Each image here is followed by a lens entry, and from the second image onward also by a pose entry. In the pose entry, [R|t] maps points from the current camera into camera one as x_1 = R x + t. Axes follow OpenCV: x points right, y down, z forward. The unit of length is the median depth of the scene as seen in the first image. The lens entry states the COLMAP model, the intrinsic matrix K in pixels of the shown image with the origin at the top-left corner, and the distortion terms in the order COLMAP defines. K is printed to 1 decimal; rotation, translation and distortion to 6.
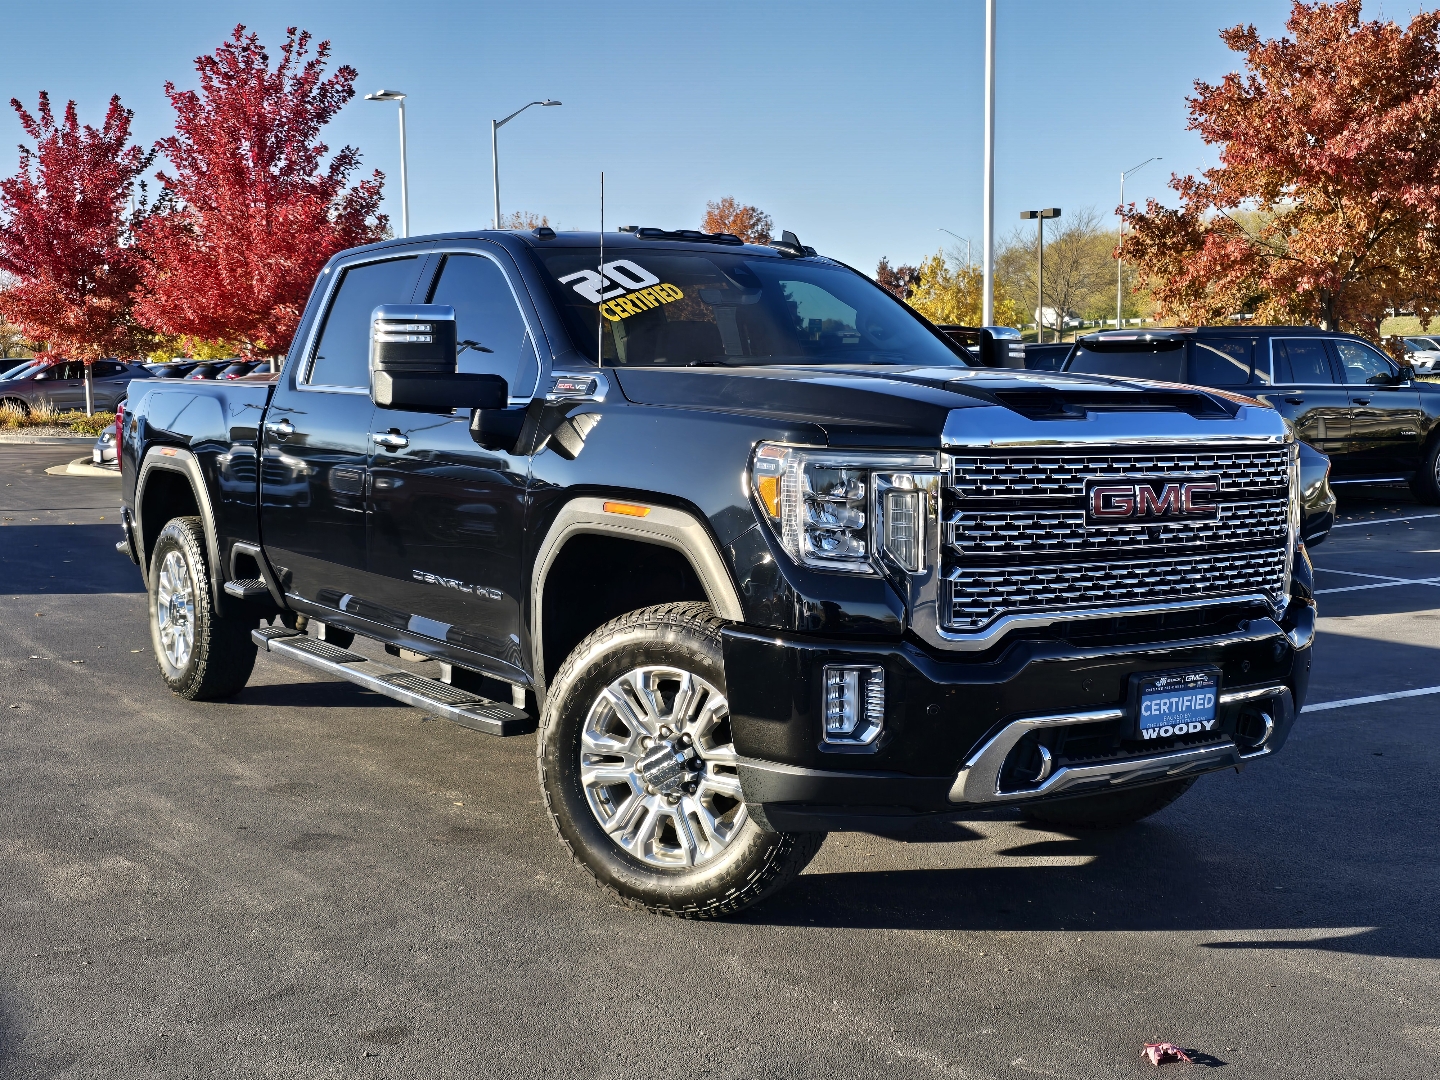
lens RADIAL K [[1778.5, 0, 720.0], [0, 1778.5, 540.0], [0, 0, 1]] dist [0.026629, 0.011980]
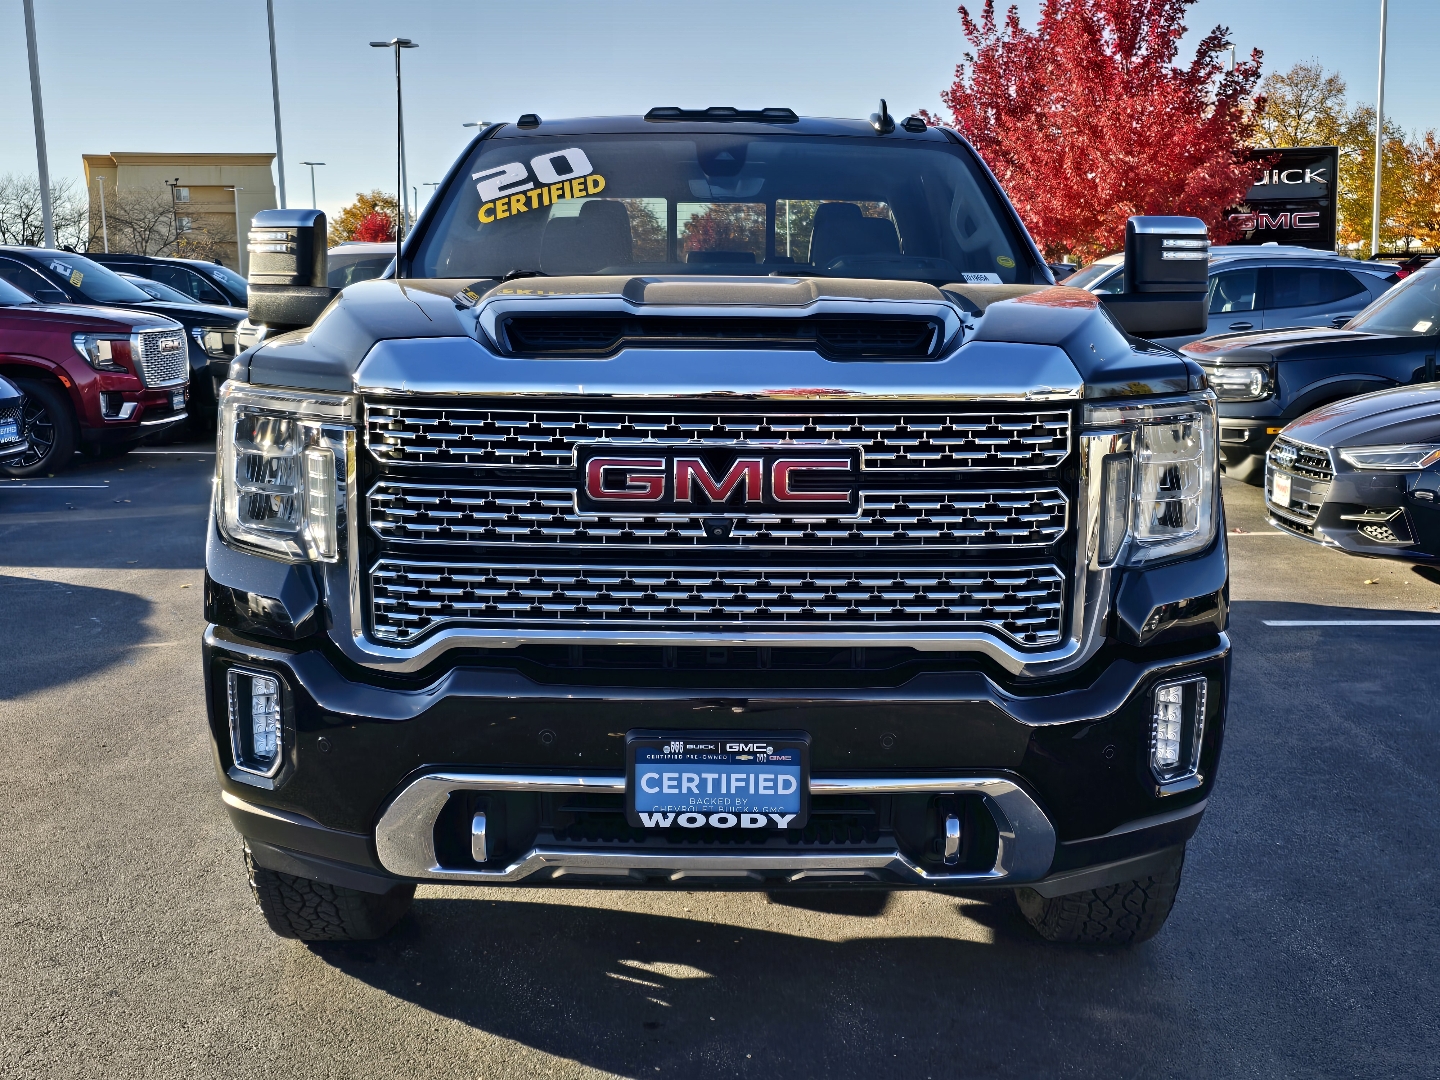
lens RADIAL K [[1777.8, 0, 720.0], [0, 1777.8, 540.0], [0, 0, 1]] dist [0.142666, -0.024132]
pose [[0.829356, 0.077299, -0.553347, 0.619289], [-0.048640, 0.996612, 0.066319, -0.044437], [0.556599, -0.028087, 0.830306, 0.436345]]
